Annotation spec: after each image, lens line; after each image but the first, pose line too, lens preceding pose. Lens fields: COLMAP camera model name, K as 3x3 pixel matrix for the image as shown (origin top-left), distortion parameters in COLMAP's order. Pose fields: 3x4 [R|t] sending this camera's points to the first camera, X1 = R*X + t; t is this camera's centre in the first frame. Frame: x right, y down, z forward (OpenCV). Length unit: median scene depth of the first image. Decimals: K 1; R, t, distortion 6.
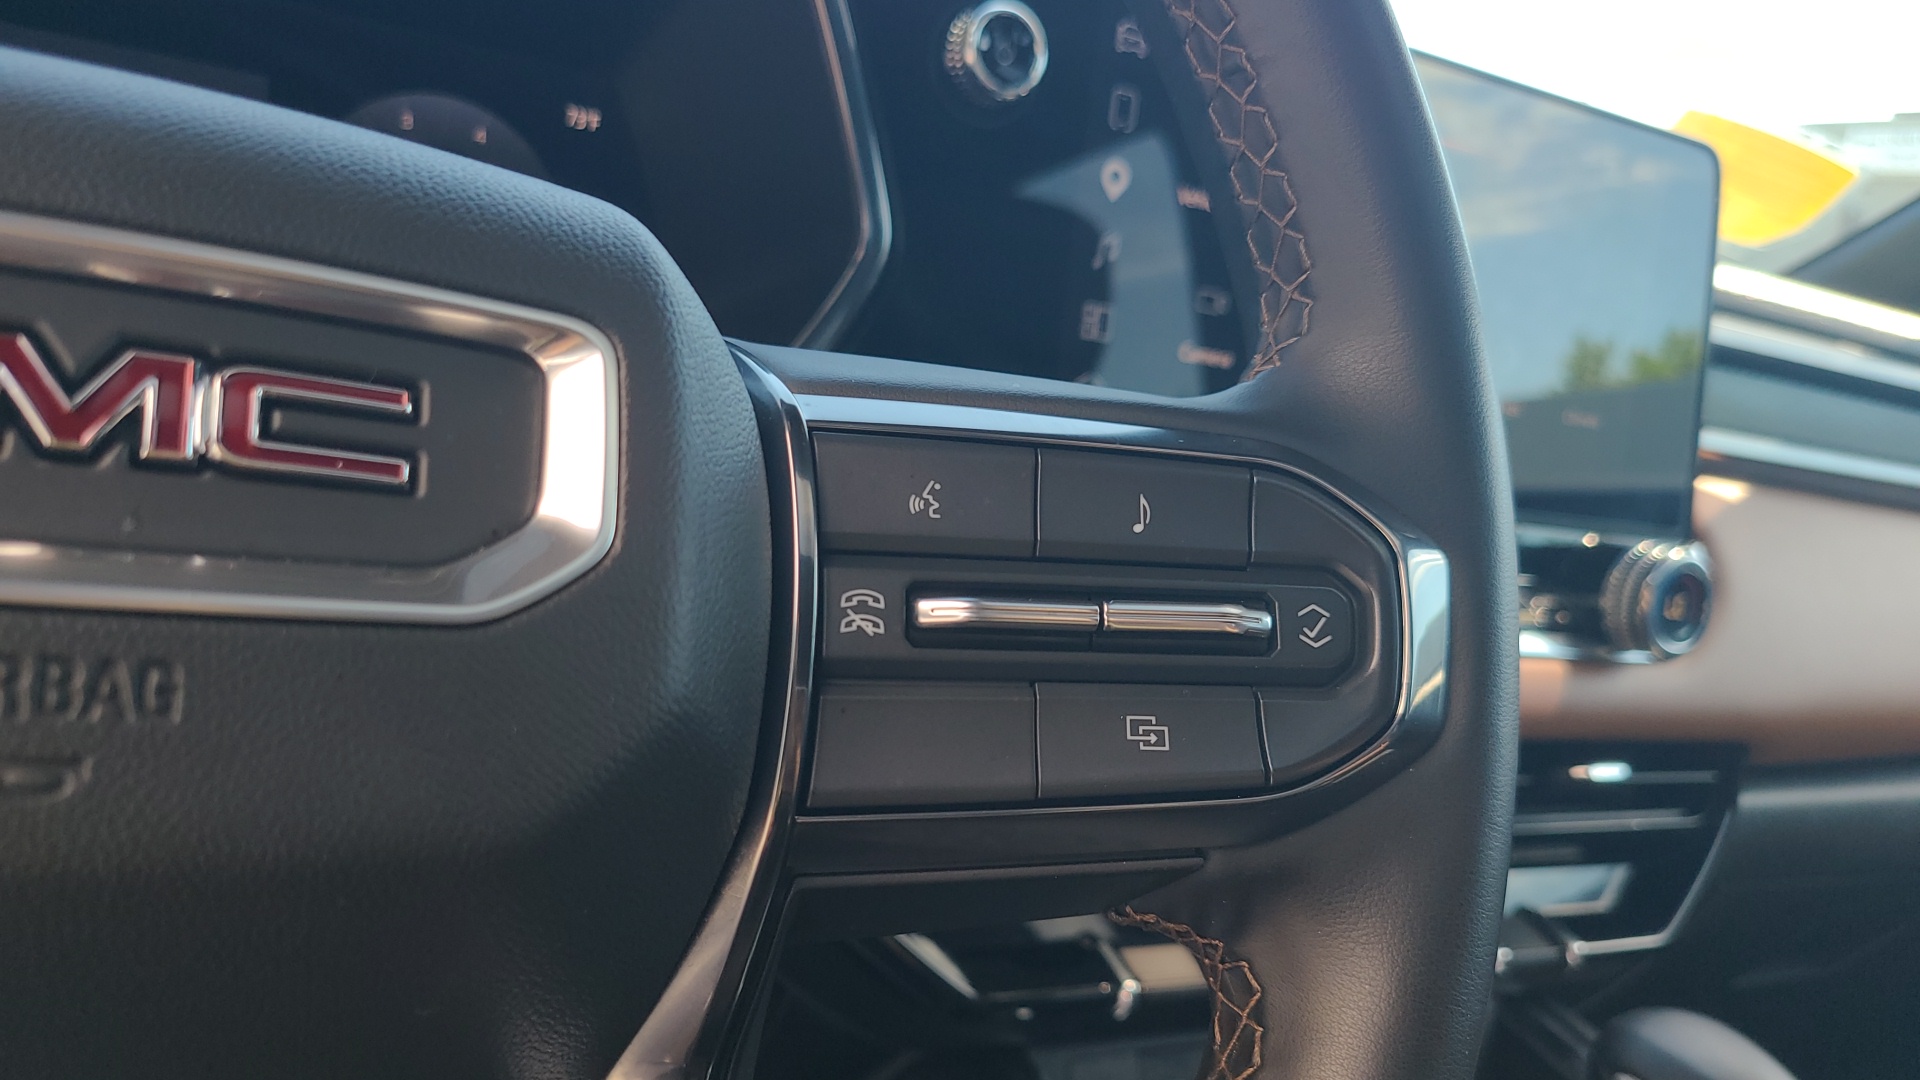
lens RADIAL K [[1524.0, 0, 934.5], [0, 1524.0, 542.6], [0, 0, 1]] dist [0.031591, 0.000573]
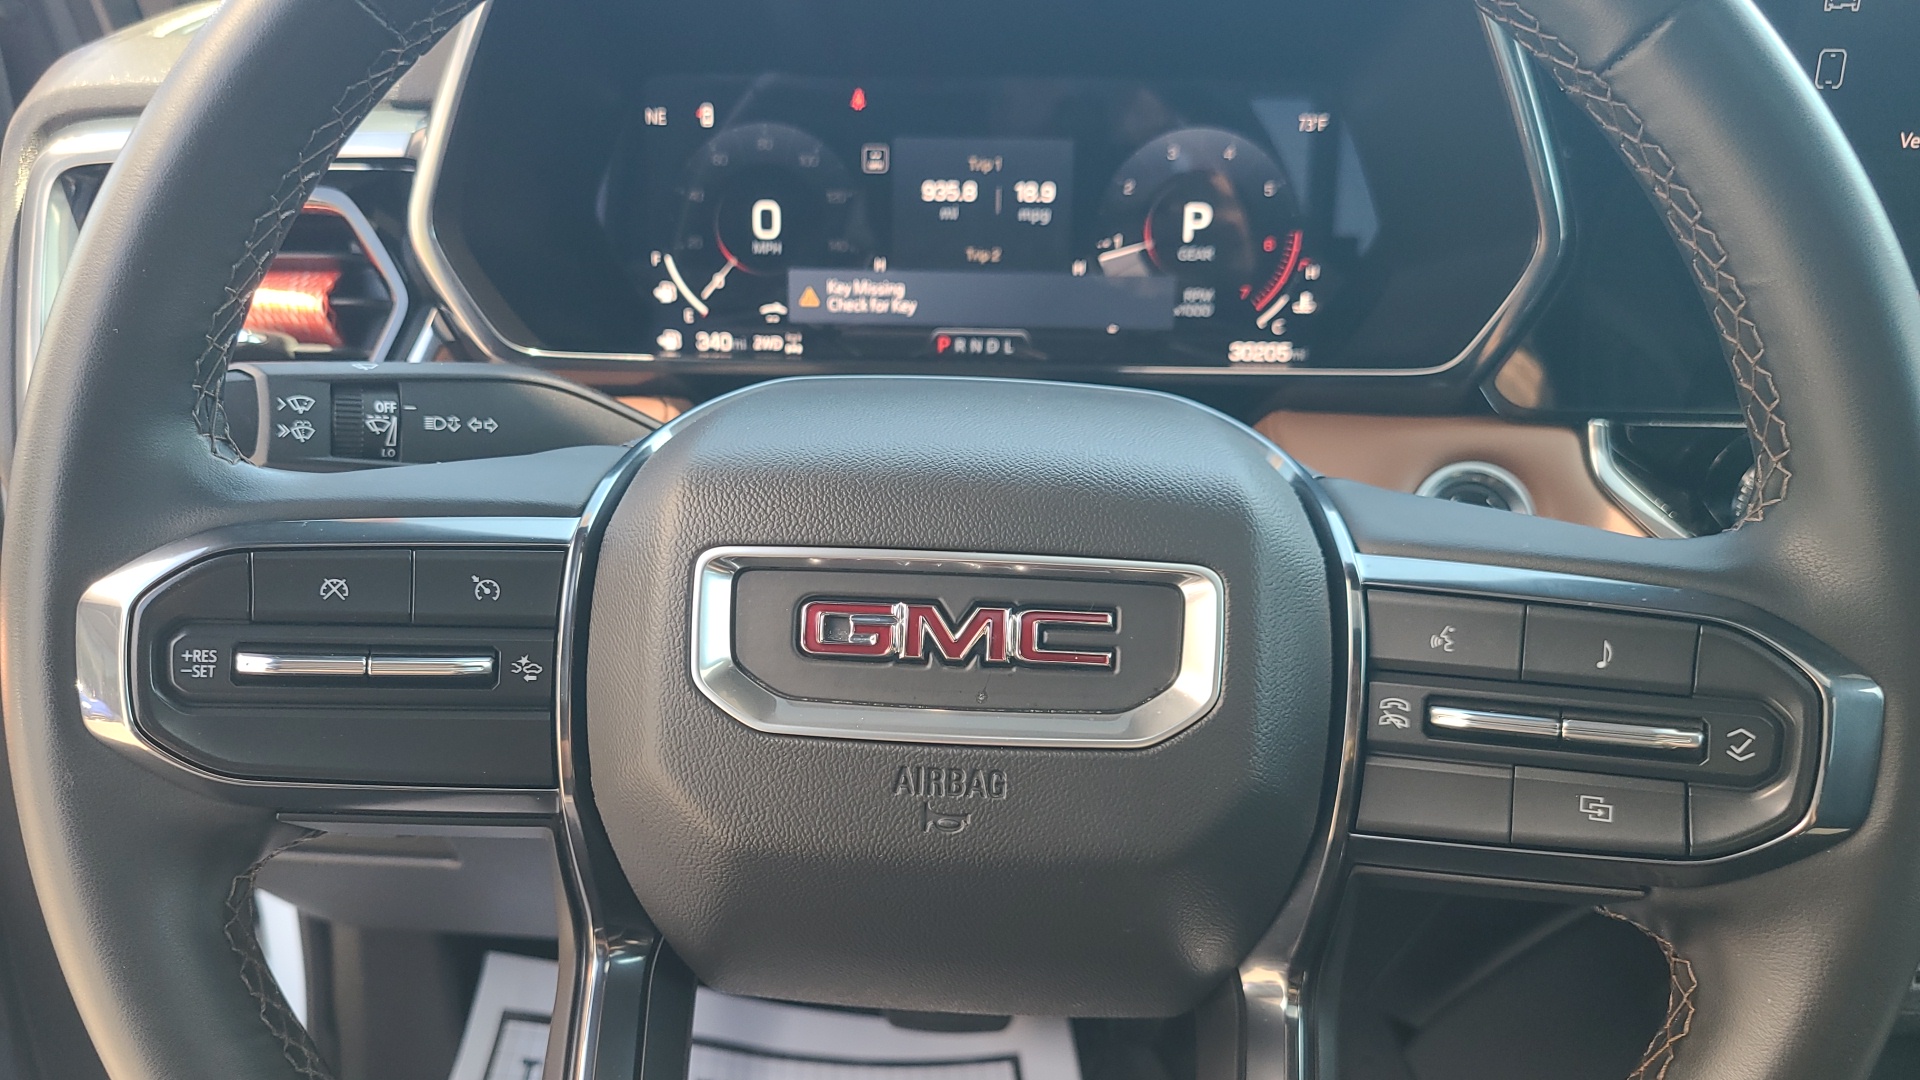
lens RADIAL K [[1419.0, 0, 949.0], [0, 1419.0, 531.2], [0, 0, 1]] dist [0.026748, 0.002109]
pose [[0.863154, 0.035777, -0.503671, 0.288940], [0.045722, 0.987851, 0.148524, -0.378438], [0.502866, -0.151228, 0.851032, -0.453751]]
